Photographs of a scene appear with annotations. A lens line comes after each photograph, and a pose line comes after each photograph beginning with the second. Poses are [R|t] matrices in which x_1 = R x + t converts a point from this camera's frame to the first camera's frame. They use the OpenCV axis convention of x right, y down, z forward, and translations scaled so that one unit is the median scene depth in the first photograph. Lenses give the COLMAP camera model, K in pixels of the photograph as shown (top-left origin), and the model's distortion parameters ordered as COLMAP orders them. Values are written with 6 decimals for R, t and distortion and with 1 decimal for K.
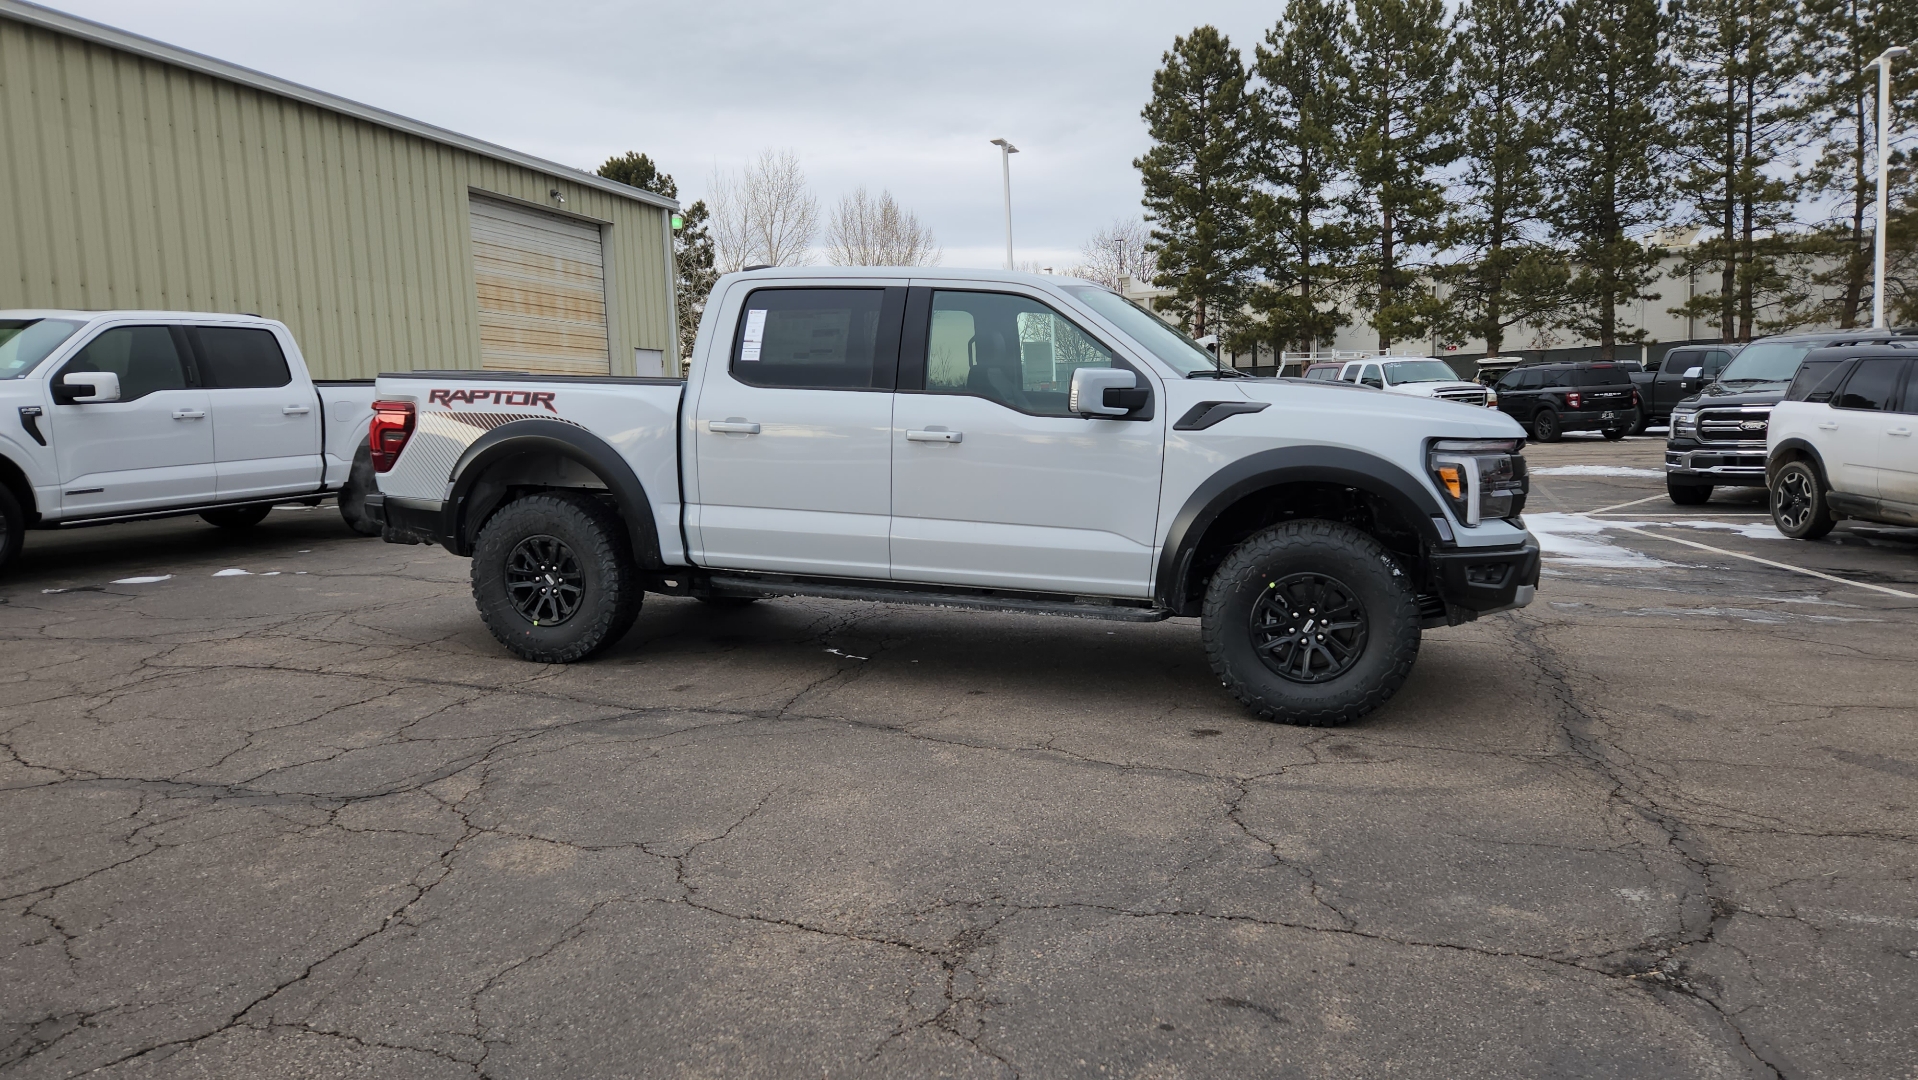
lens RADIAL K [[1283.8, 0, 935.9], [0, 1283.8, 560.1], [0, 0, 1]] dist [0.084571, -0.071333]
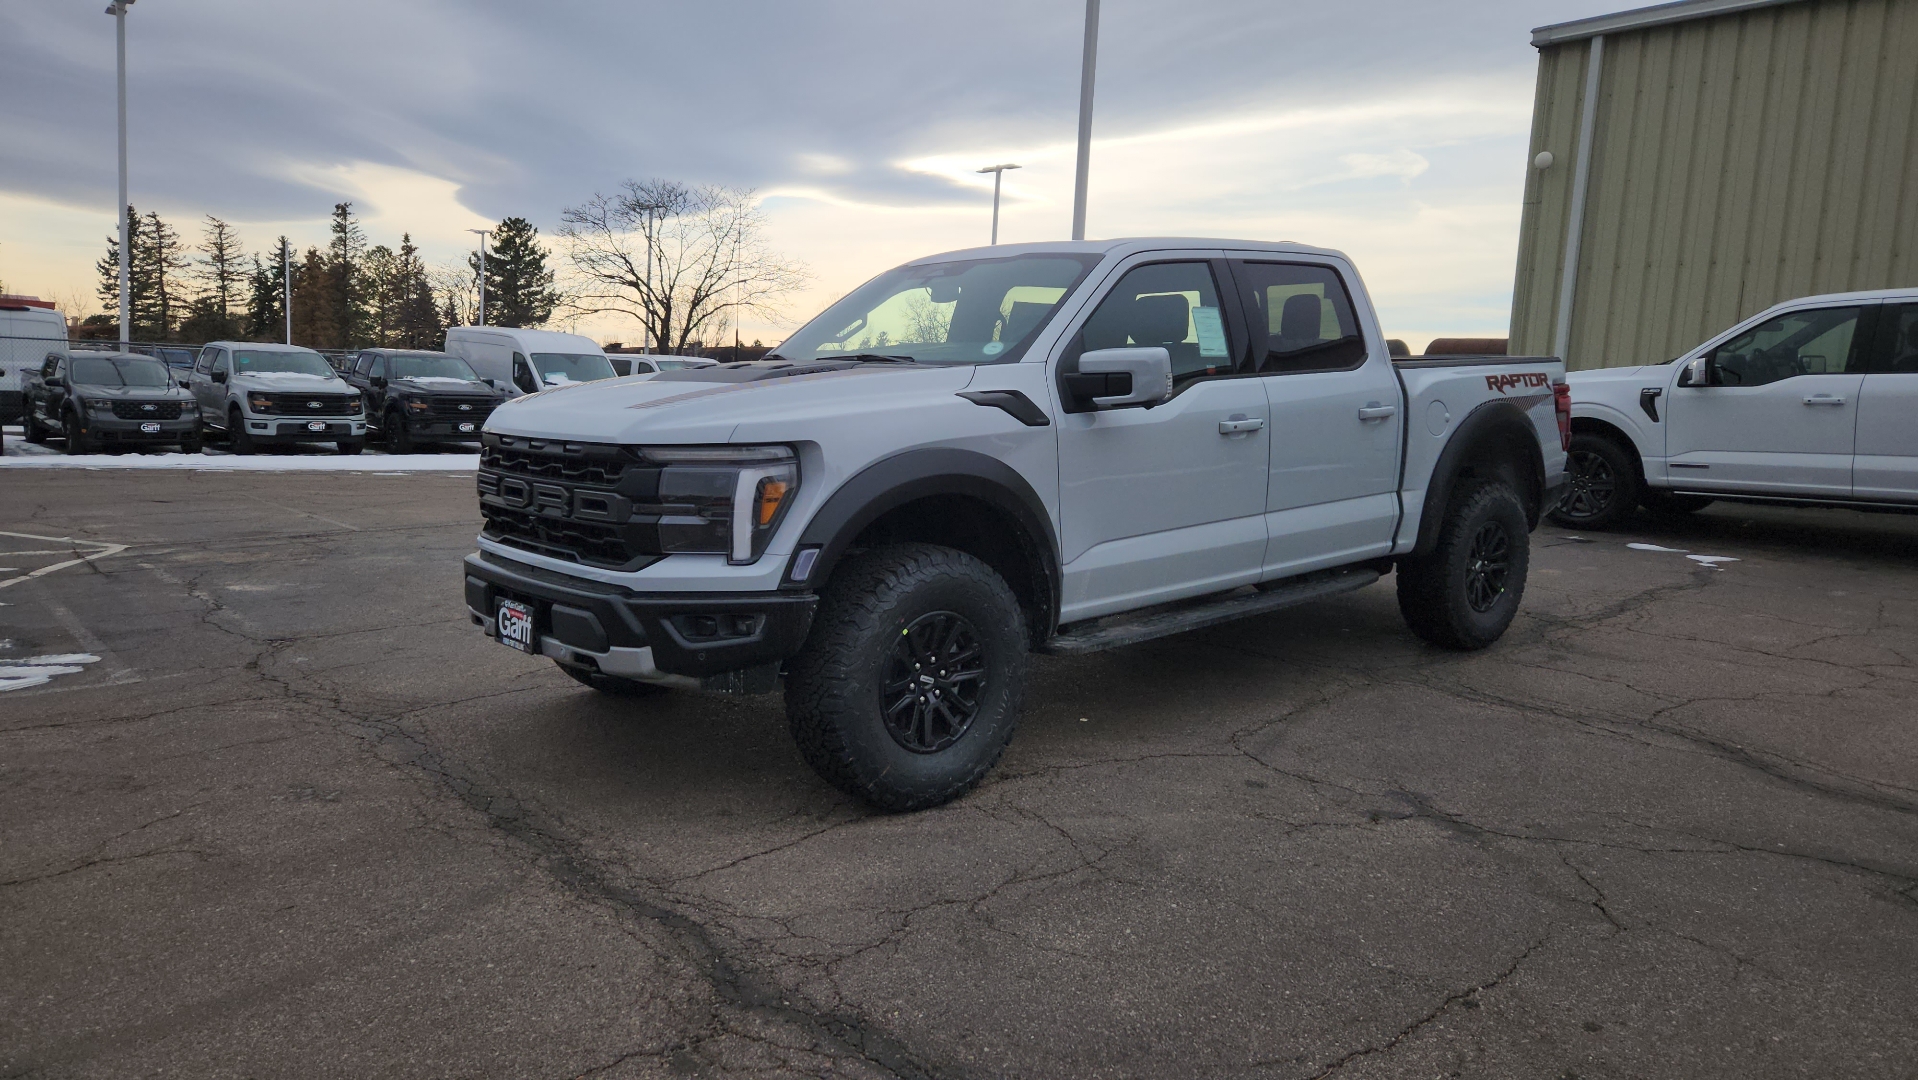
lens RADIAL K [[1268.2, 0, 924.8], [0, 1268.2, 527.7], [0, 0, 1]] dist [0.073503, -0.060216]
pose [[-0.526630, 0.106001, -0.843460, 0.863042], [-0.116766, 0.973771, 0.195283, -0.194549], [0.842037, 0.201330, -0.500440, 1.416383]]
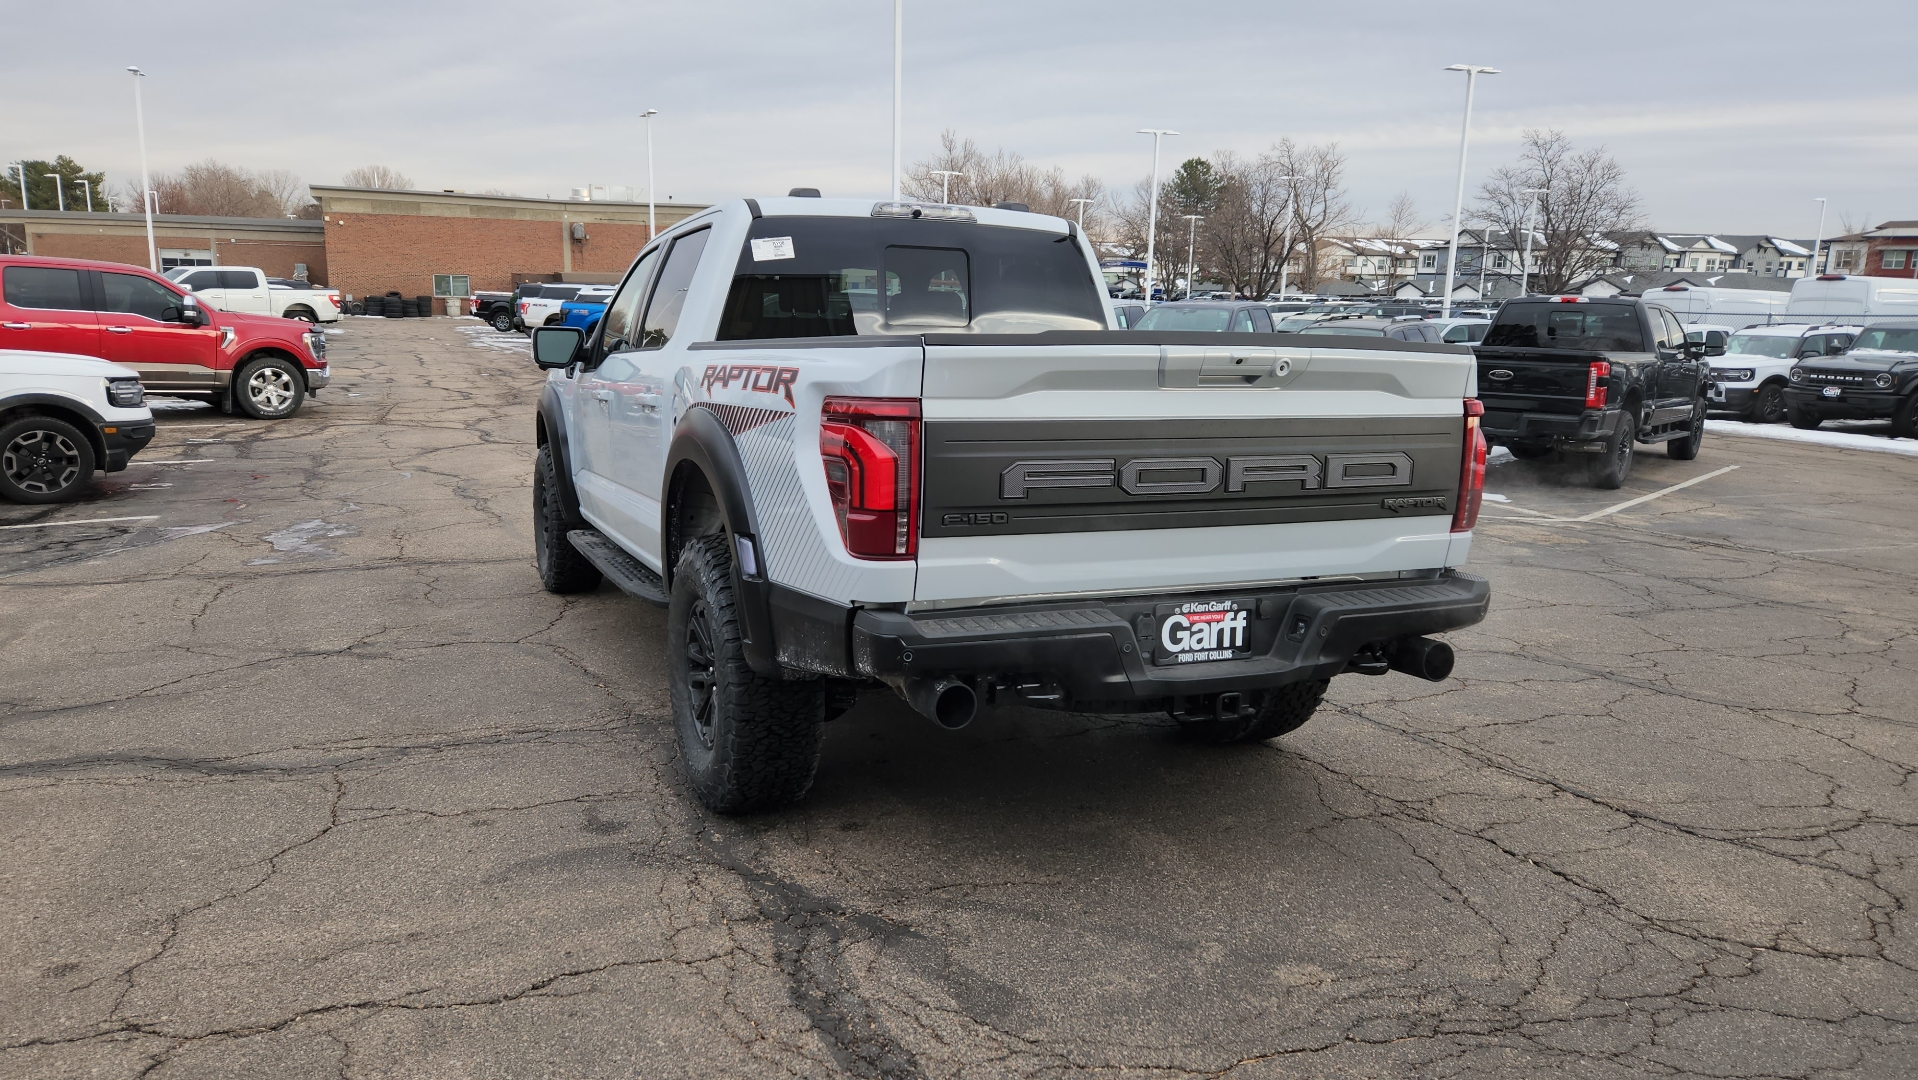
lens RADIAL K [[1267.6, 0, 932.2], [0, 1267.6, 538.3], [0, 0, 1]] dist [0.075881, -0.061087]
pose [[-0.665060, -0.126763, 0.735952, -0.708574], [0.083160, 0.966788, 0.241673, -0.222872], [-0.742145, 0.221929, -0.632431, 1.581427]]
